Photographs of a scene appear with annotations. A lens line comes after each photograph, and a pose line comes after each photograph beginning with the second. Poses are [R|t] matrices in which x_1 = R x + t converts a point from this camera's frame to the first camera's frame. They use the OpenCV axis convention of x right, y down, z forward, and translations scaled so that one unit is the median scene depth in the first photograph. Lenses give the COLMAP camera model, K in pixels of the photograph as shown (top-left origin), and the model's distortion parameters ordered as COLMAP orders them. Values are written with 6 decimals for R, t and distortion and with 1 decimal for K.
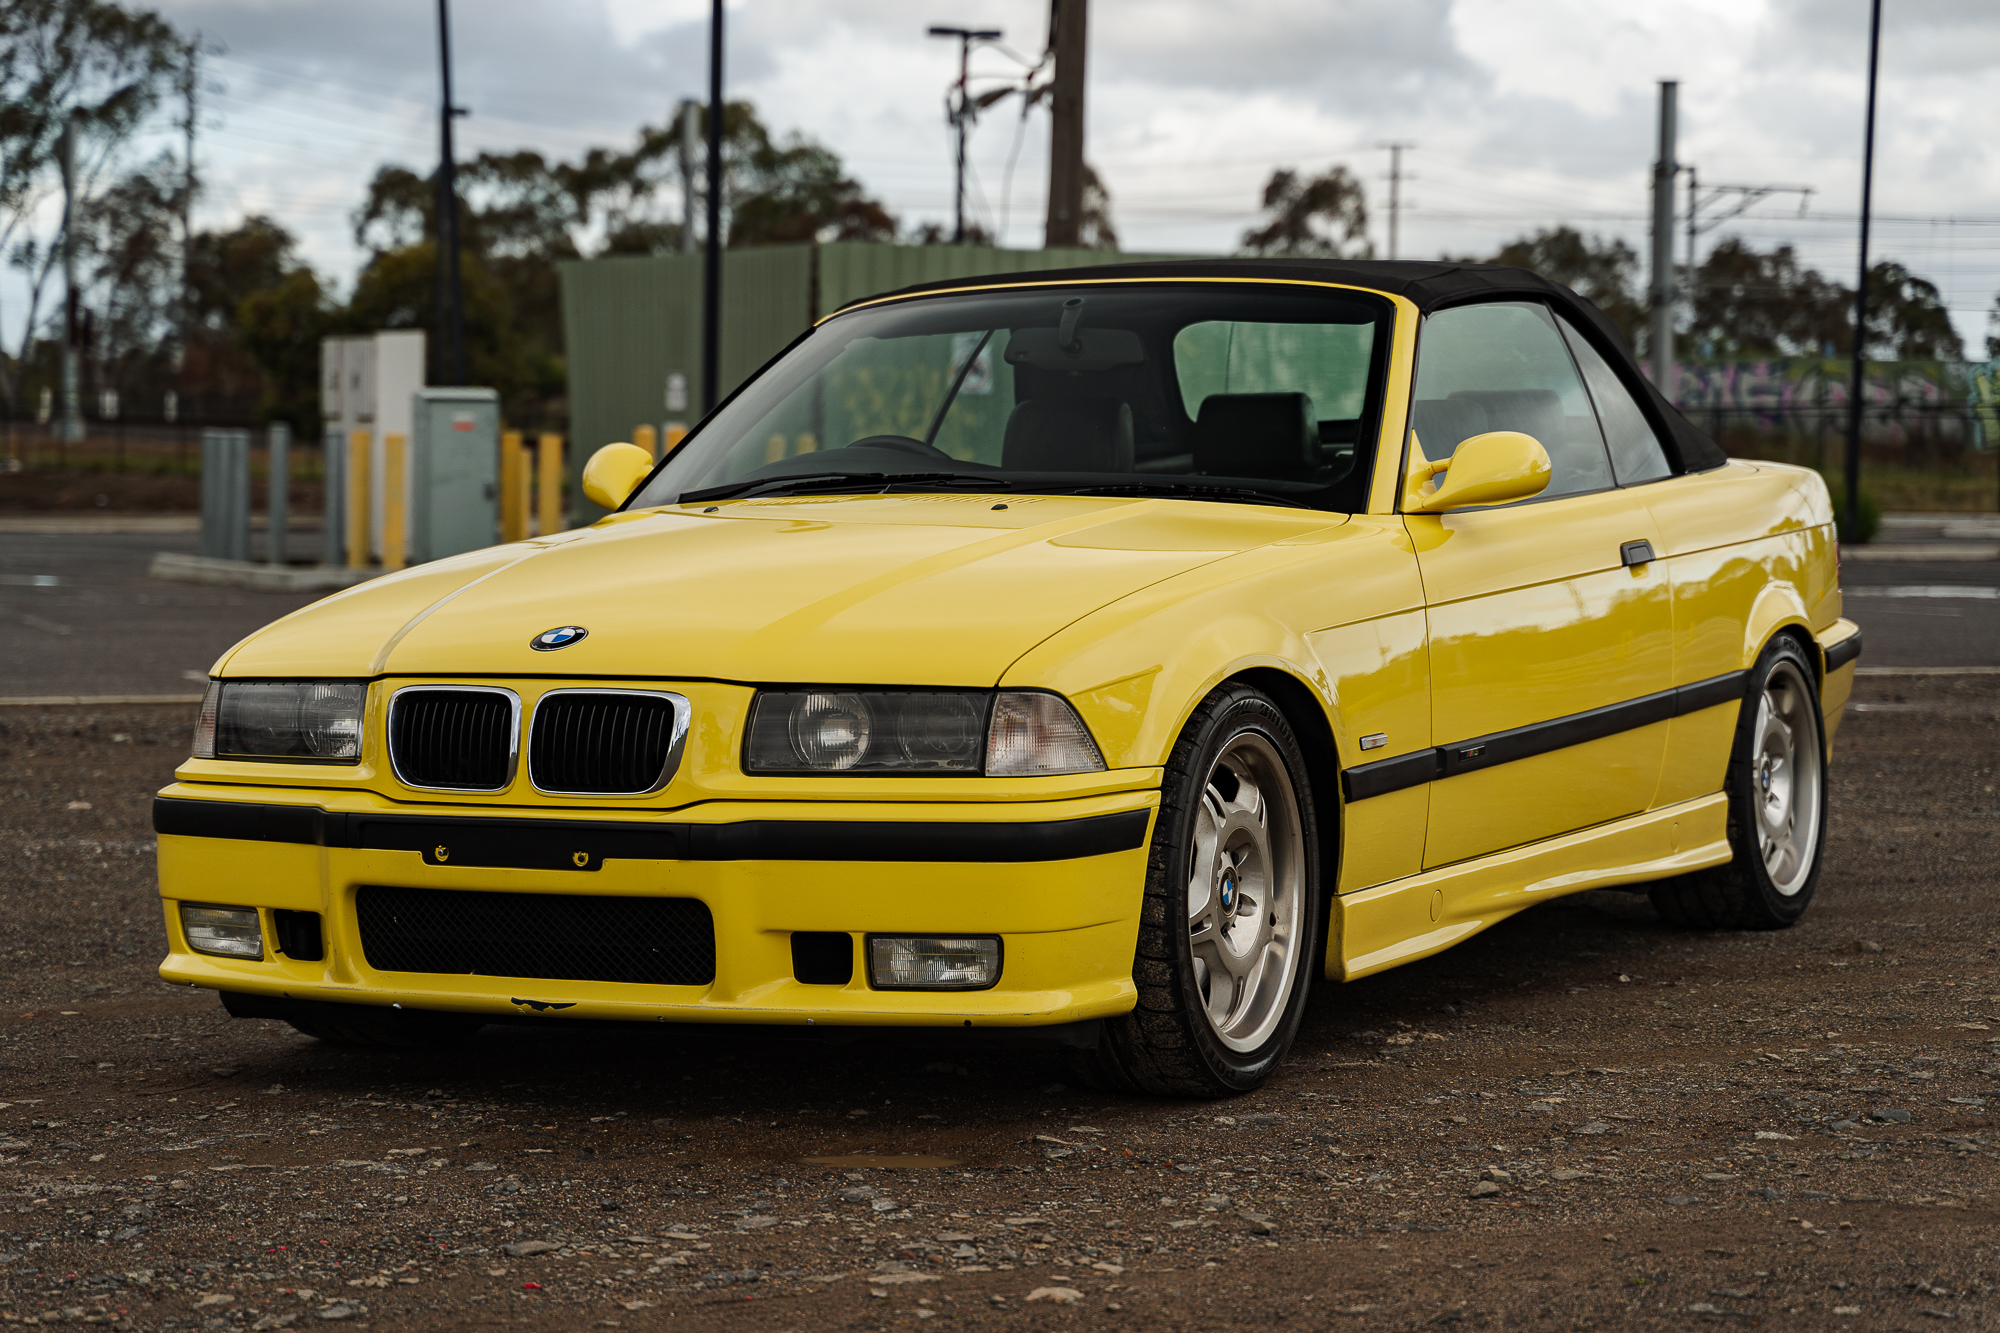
lens RADIAL K [[4160.9, 0, 1000.0], [0, 4160.9, 666.5], [0, 0, 1]] dist [-0.058476, 0.291466]
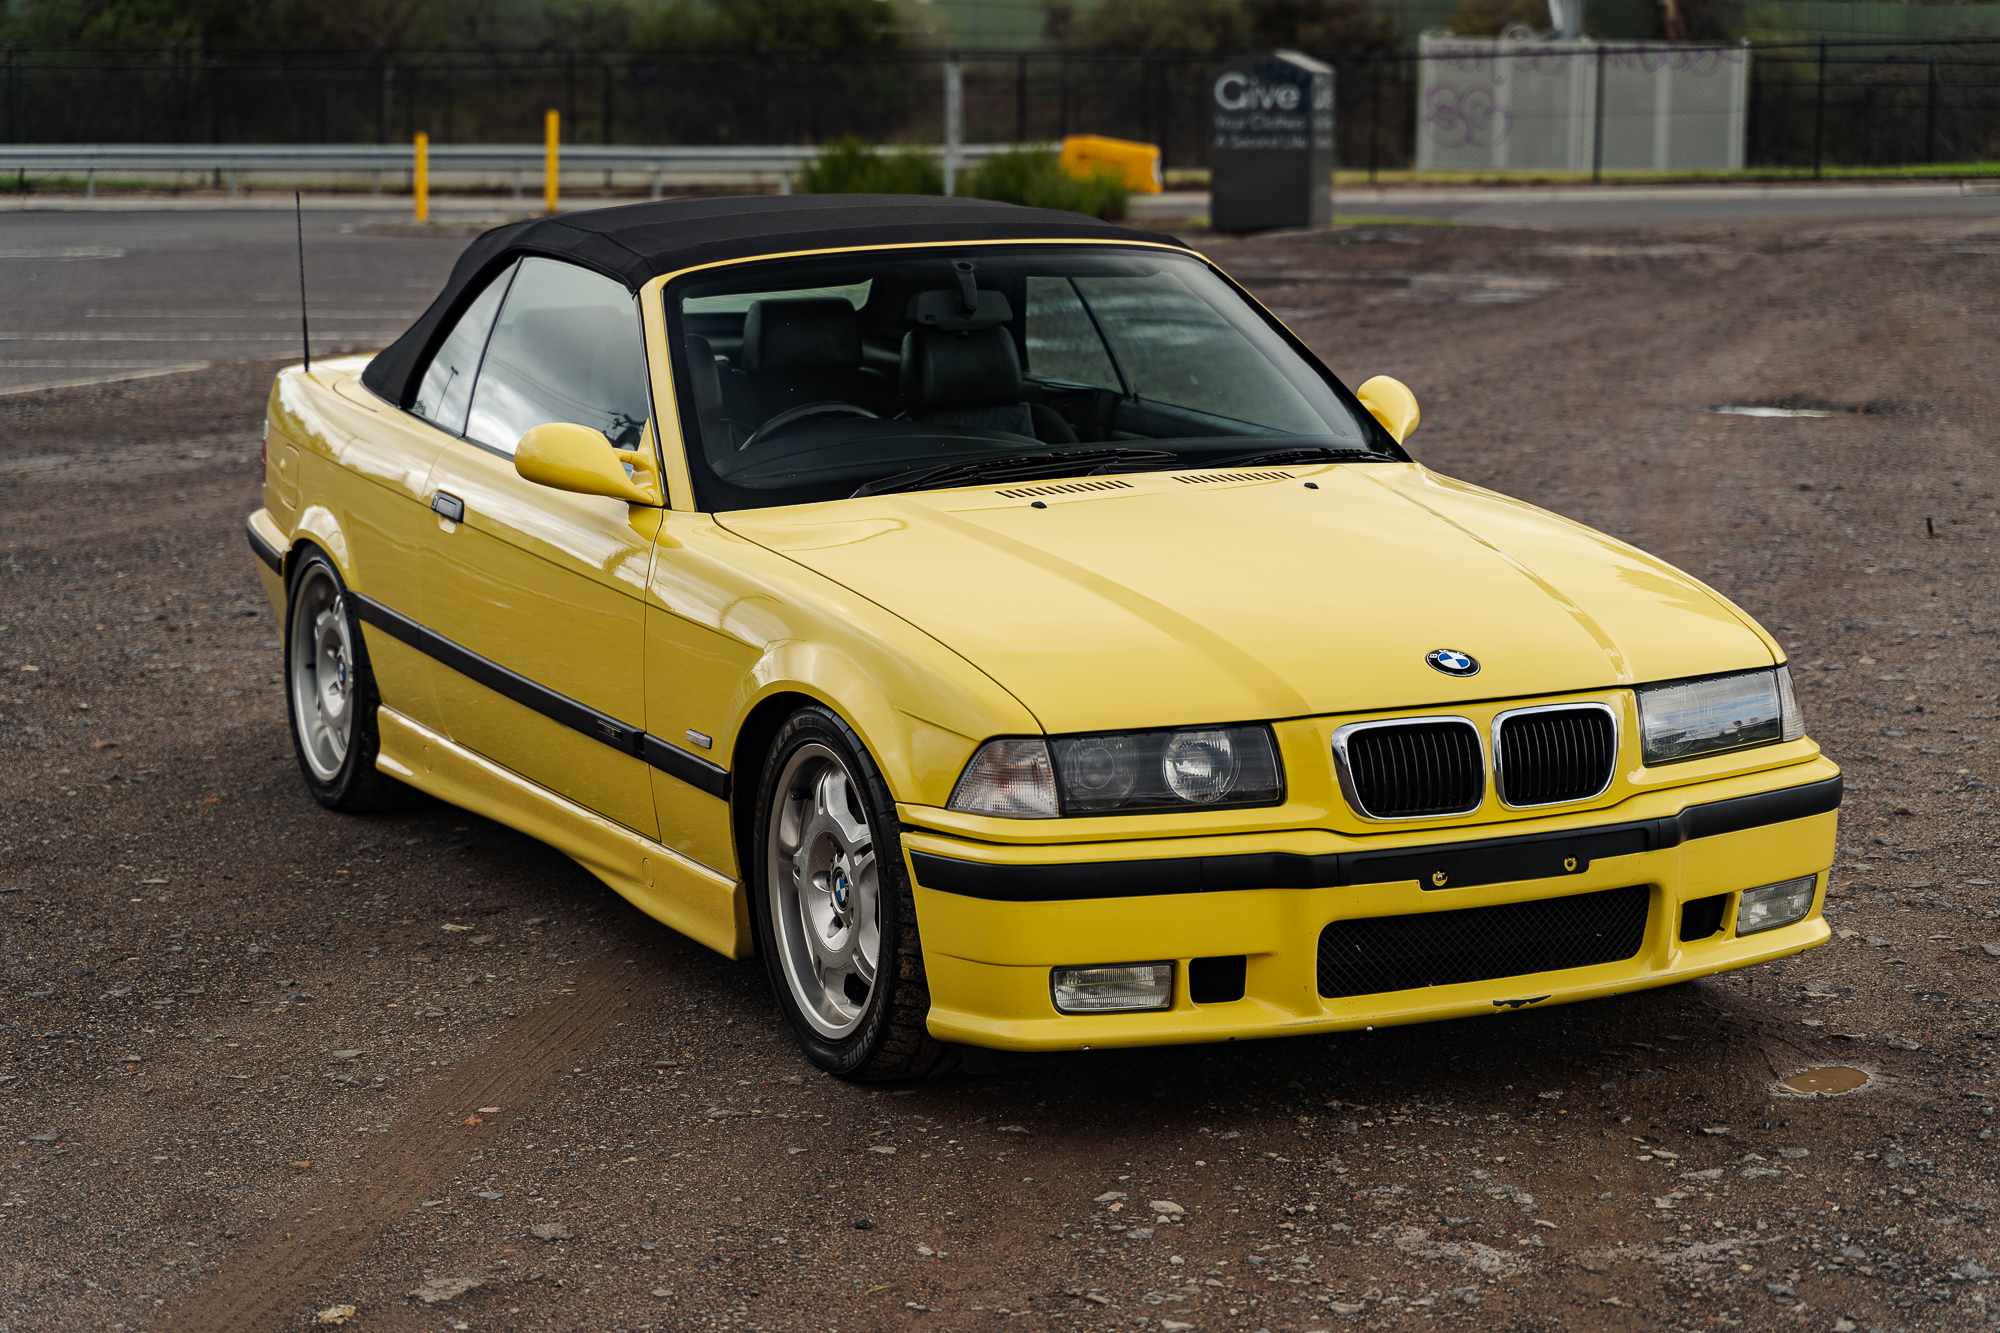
lens RADIAL K [[4160.9, 0, 1000.0], [0, 4160.9, 666.5], [0, 0, 1]] dist [-0.058476, 0.291466]
pose [[0.589484, -0.117247, 0.799226, -1.045340], [0.032219, 0.992035, 0.121769, -0.141640], [-0.807137, -0.046030, 0.588567, 0.474758]]
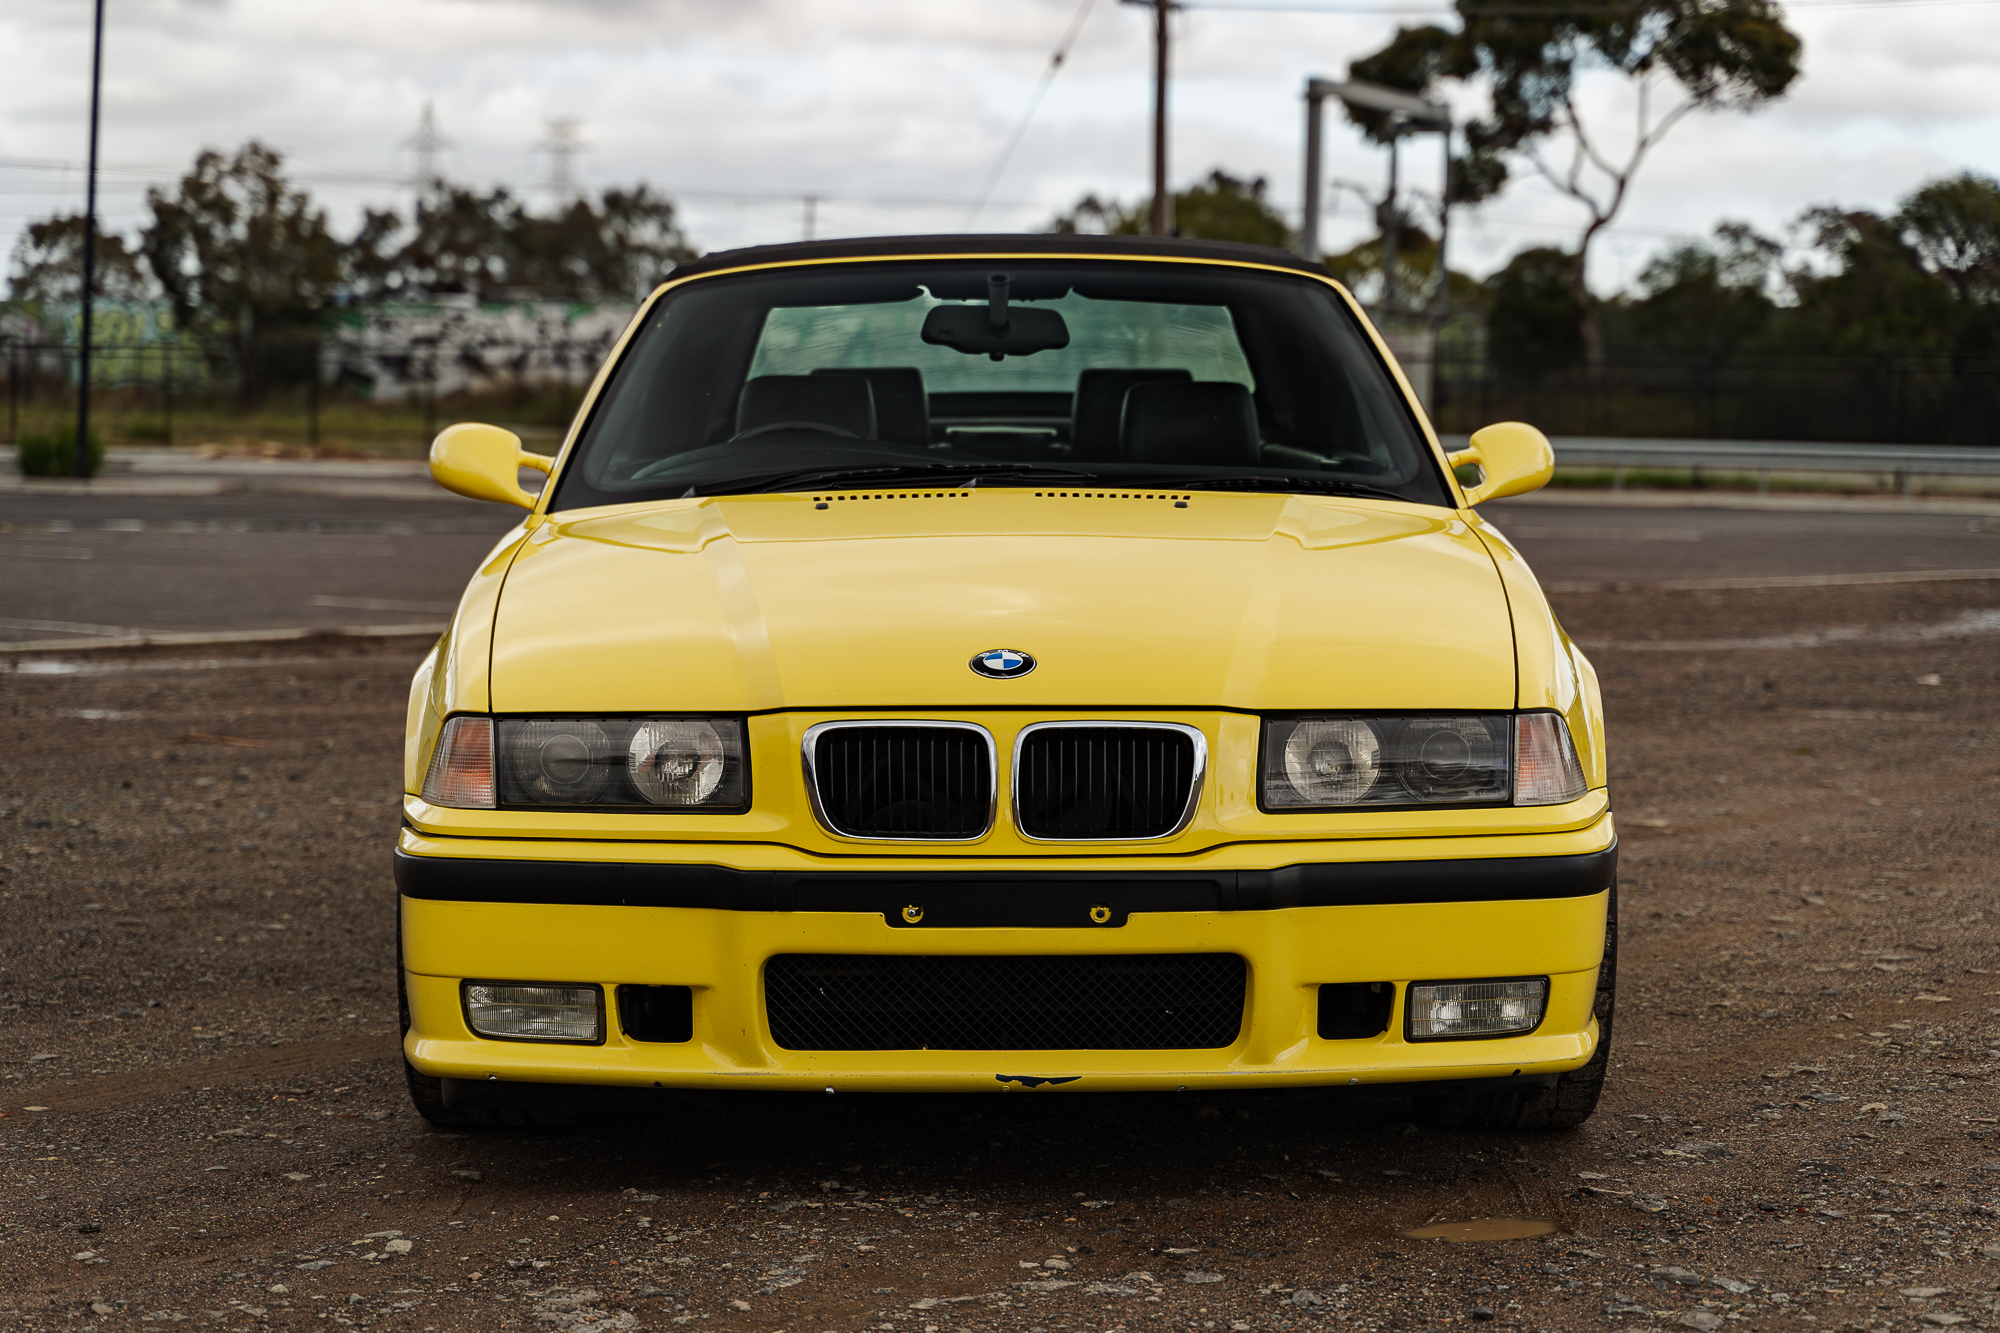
lens RADIAL K [[4160.9, 0, 1000.0], [0, 4160.9, 666.5], [0, 0, 1]] dist [-0.058476, 0.291466]
pose [[0.905651, -0.020268, 0.423539, -0.489473], [0.013204, 0.999721, 0.019606, -0.023953], [-0.423818, -0.012164, 0.905666, 0.203816]]
